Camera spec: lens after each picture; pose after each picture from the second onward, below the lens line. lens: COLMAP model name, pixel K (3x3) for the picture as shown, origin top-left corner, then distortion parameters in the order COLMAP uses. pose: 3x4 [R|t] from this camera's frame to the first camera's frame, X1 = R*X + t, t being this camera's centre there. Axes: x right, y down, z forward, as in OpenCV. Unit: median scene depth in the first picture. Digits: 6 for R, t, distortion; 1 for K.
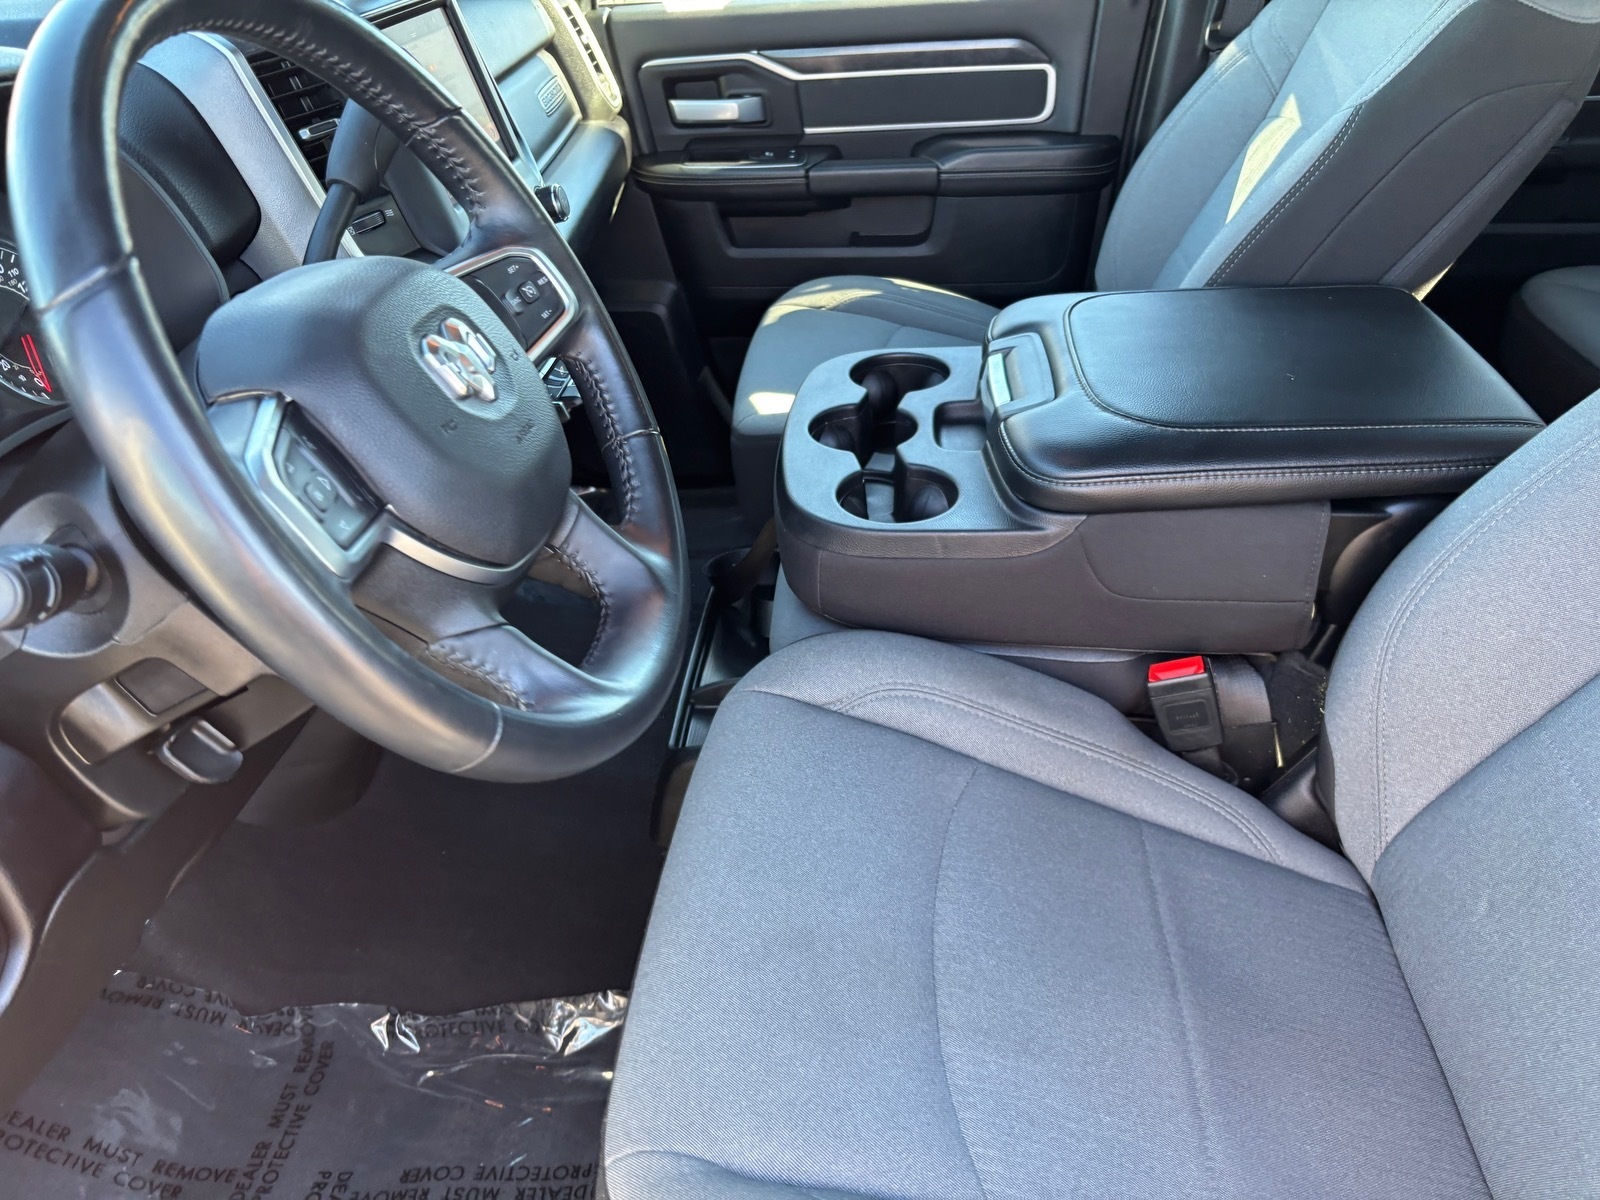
lens RADIAL K [[1191.1, 0, 800.0], [0, 1191.1, 600.0], [0, 0, 1]] dist [0.021559, -0.006733]
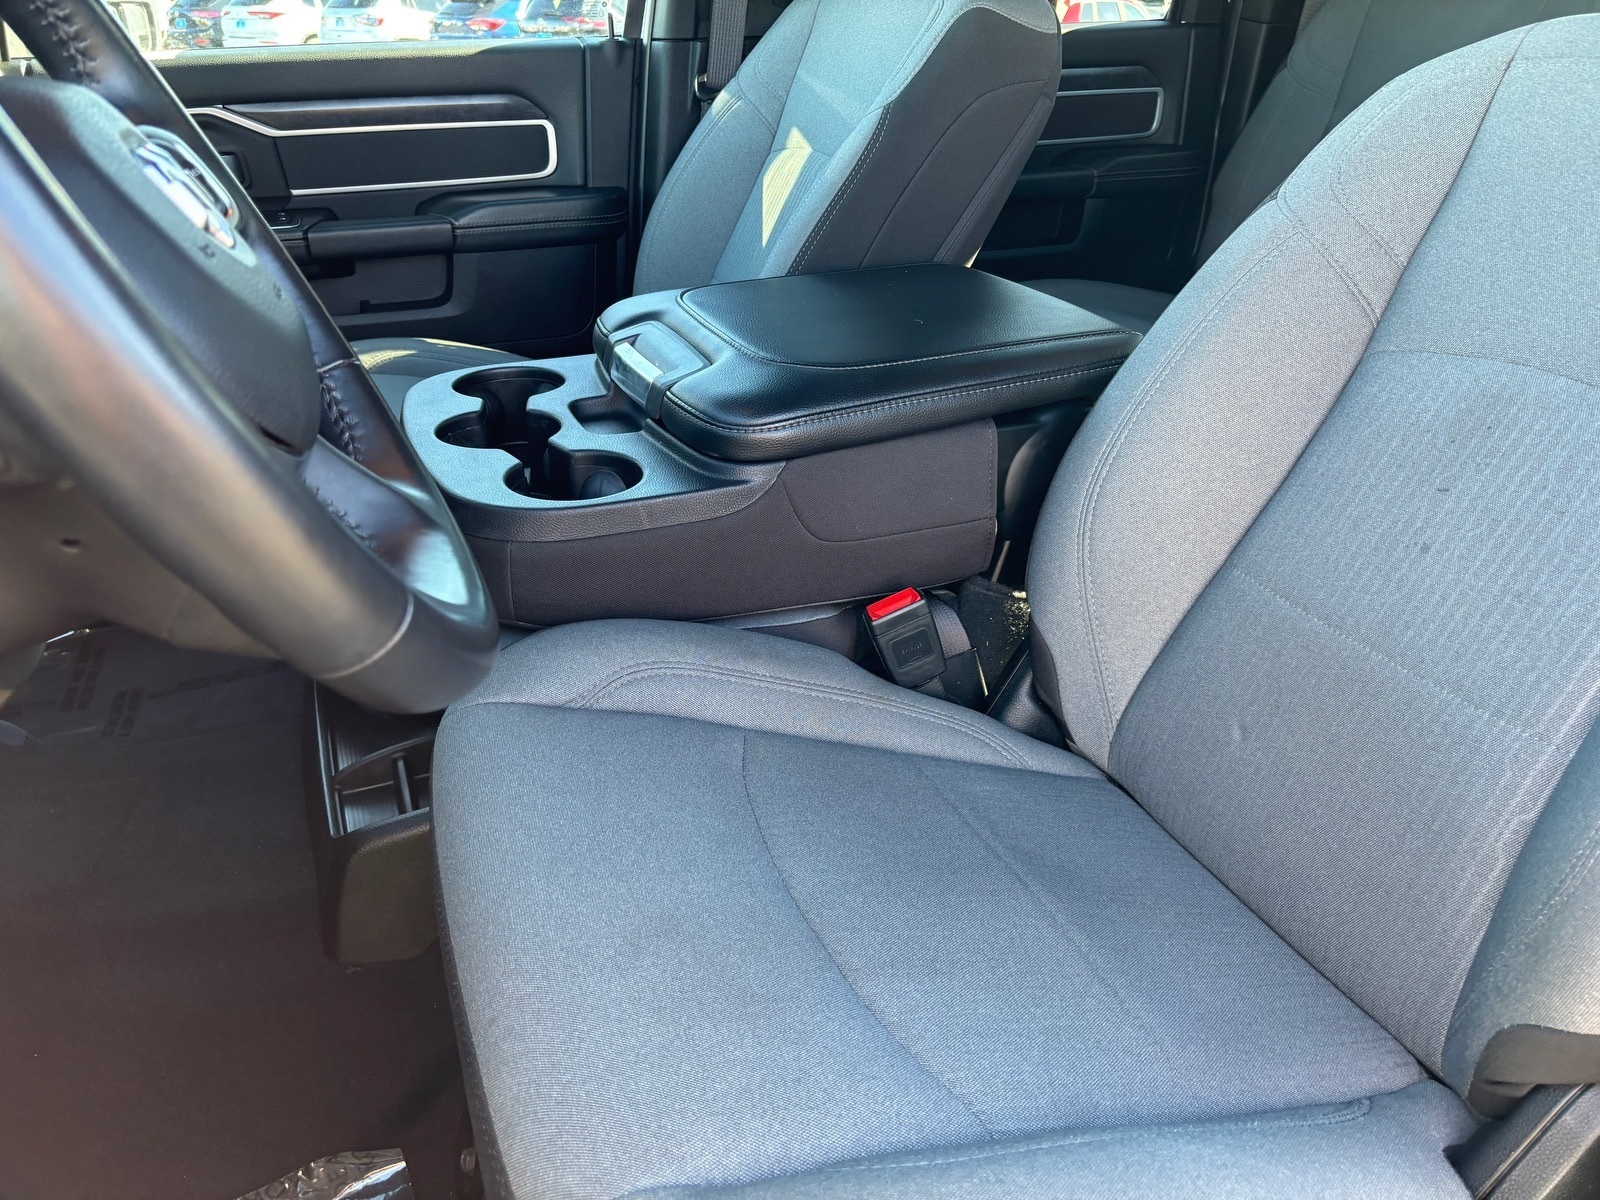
lens RADIAL K [[1209.0, 0, 800.7], [0, 1209.0, 572.1], [0, 0, 1]] dist [0.022421, -0.029855]
pose [[0.897020, -0.157649, 0.412919, -0.163166], [0.208445, 0.974700, -0.080692, 0.096551], [-0.389751, 0.158453, 0.907186, 0.116776]]
